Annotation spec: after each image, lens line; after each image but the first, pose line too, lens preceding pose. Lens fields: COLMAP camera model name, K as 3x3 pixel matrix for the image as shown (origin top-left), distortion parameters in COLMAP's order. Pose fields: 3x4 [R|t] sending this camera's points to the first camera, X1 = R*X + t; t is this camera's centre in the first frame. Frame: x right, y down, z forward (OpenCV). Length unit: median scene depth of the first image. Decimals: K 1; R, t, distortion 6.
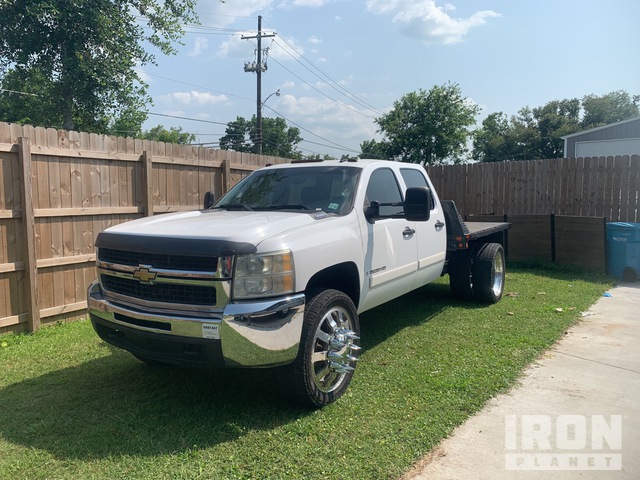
lens RADIAL K [[487.0, 0, 320.0], [0, 487.0, 240.0], [0, 0, 1]] dist [0.008111, -0.005681]
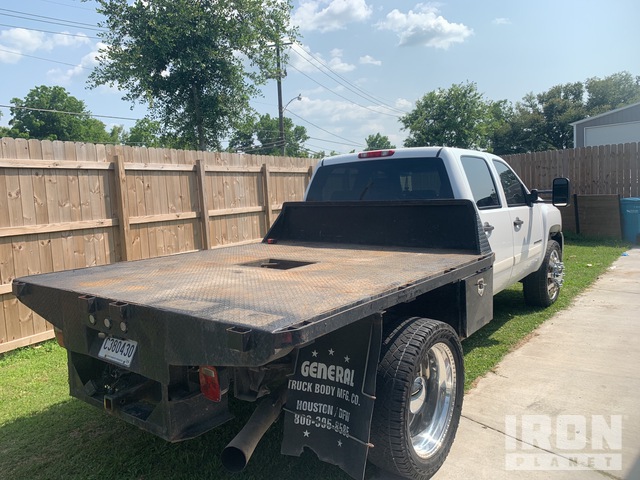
lens RADIAL K [[487.0, 0, 320.0], [0, 487.0, 240.0], [0, 0, 1]] dist [0.008111, -0.005681]
pose [[0.998322, -0.055904, -0.015090, -0.063132], [0.056008, 0.998409, 0.006532, 0.007306], [0.014700, -0.007366, 0.999865, -0.097544]]
